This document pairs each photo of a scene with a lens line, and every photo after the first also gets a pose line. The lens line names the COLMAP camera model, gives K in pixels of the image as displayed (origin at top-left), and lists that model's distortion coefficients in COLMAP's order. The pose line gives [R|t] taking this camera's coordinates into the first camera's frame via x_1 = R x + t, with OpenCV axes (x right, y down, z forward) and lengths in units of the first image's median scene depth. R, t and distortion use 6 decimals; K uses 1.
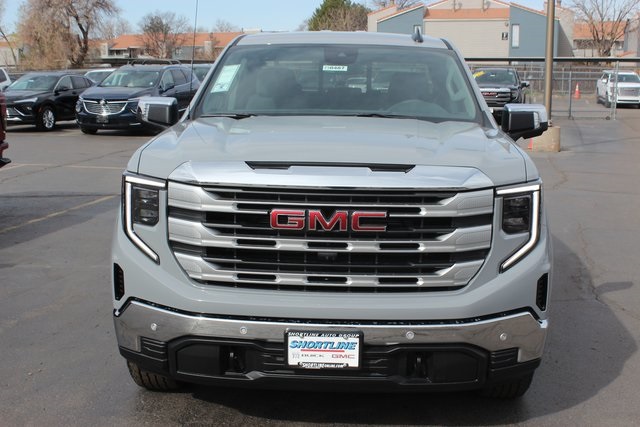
lens RADIAL K [[807.3, 0, 320.0], [0, 807.3, 213.5], [0, 0, 1]] dist [-0.035163, -0.034542]
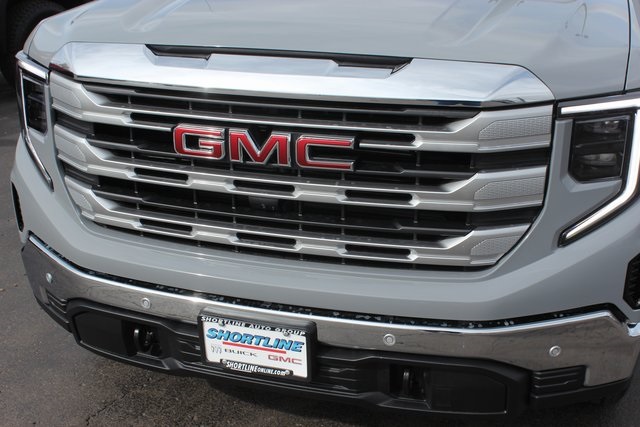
lens RADIAL K [[807.3, 0, 320.0], [0, 807.3, 213.5], [0, 0, 1]] dist [-0.035163, -0.034542]
pose [[0.969526, 0.073724, -0.233633, 0.196311], [-0.030947, 0.982862, 0.181725, -0.053674], [0.243026, -0.168957, 0.955192, 0.414120]]
